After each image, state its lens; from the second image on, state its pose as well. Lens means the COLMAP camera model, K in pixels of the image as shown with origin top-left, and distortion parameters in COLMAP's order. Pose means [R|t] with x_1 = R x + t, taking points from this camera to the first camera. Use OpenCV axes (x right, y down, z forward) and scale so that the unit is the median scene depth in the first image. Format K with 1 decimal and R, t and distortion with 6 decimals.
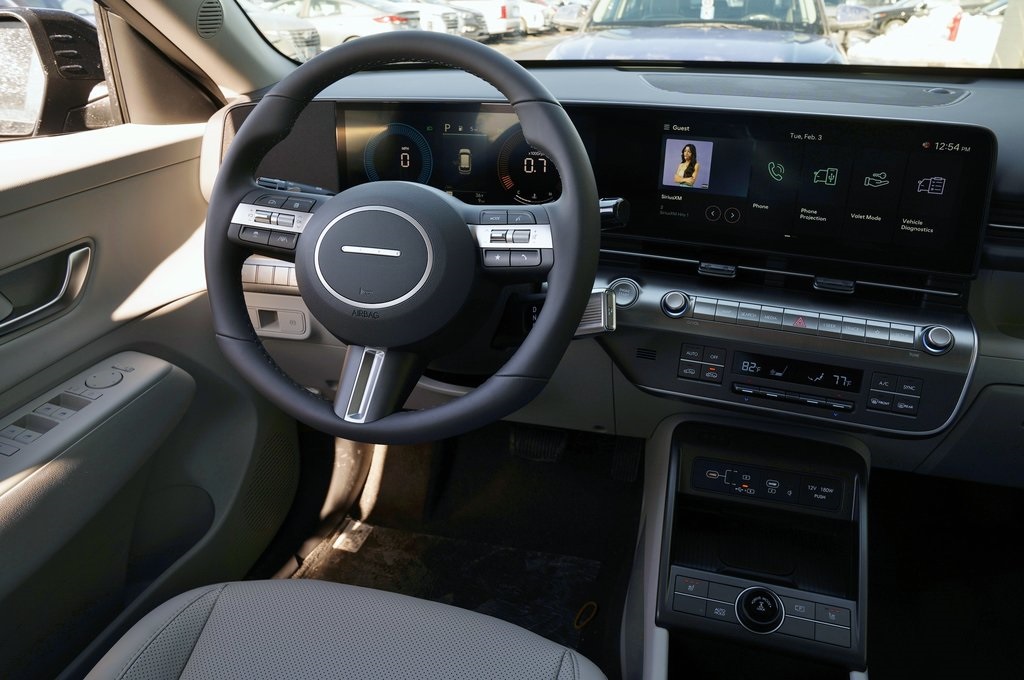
lens RADIAL K [[723.9, 0, 516.5], [0, 723.9, 351.5], [0, 0, 1]] dist [-0.117133, 0.092454]
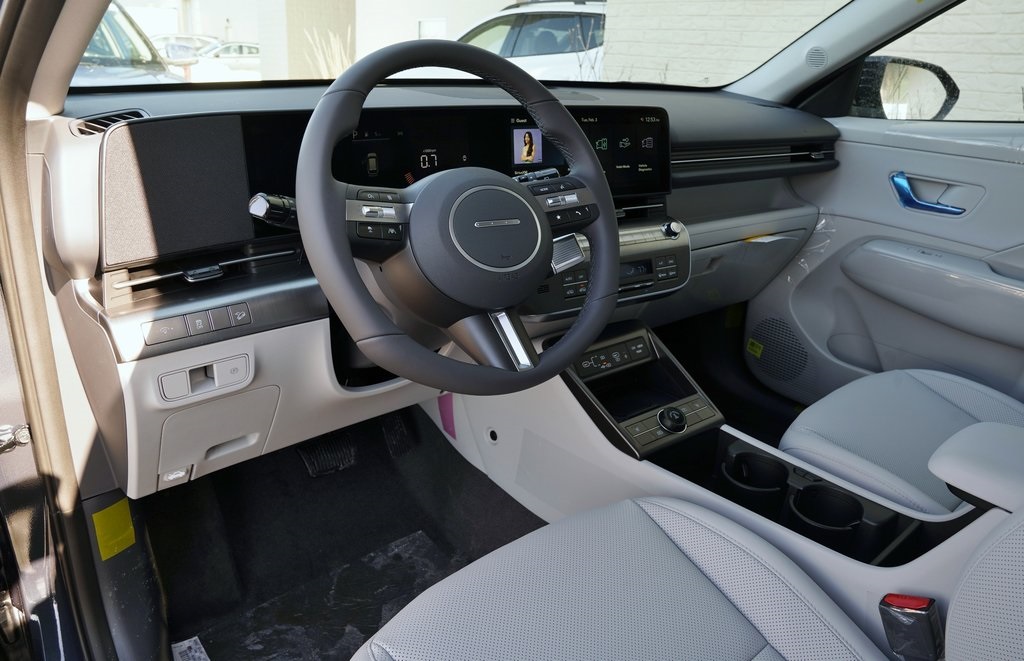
lens RADIAL K [[733.6, 0, 541.2], [0, 733.6, 331.9], [0, 0, 1]] dist [-0.095301, 0.004061]
pose [[0.534471, -0.269086, 0.801207, -0.956876], [0.329871, 0.939195, 0.095379, -0.054595], [-0.778155, 0.213318, 0.590737, 0.234722]]
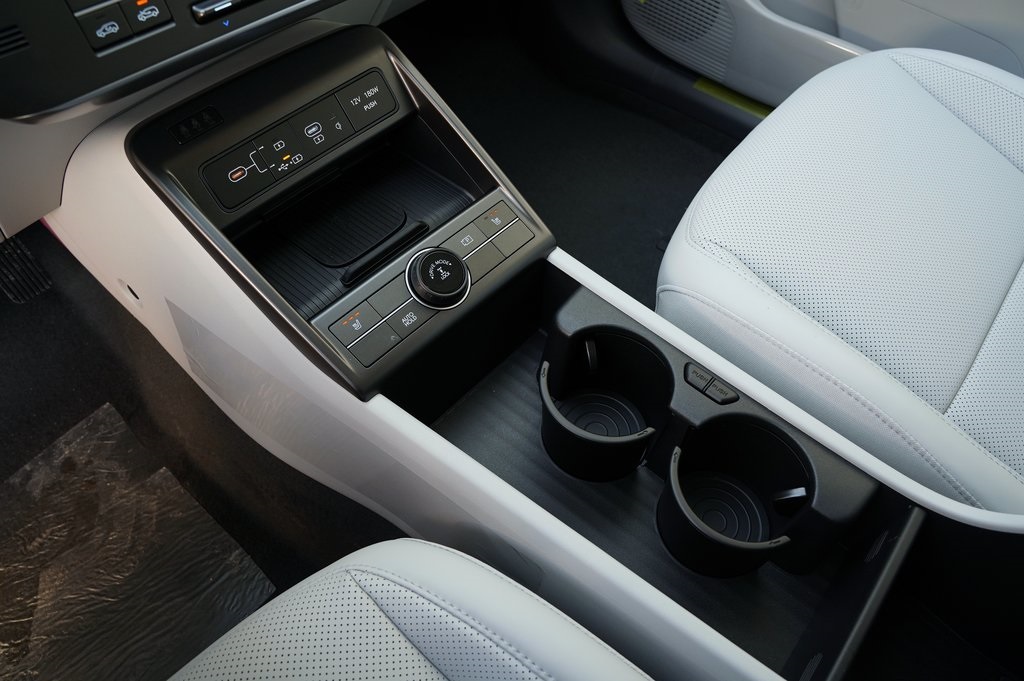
lens RADIAL K [[723.9, 0, 516.5], [0, 723.9, 352.0], [0, 0, 1]] dist [-0.117133, 0.092454]
pose [[0.424878, -0.730612, 0.534495, -0.068415], [0.389634, 0.680543, 0.620521, -0.010735], [-0.817107, -0.055388, 0.573819, 0.476652]]
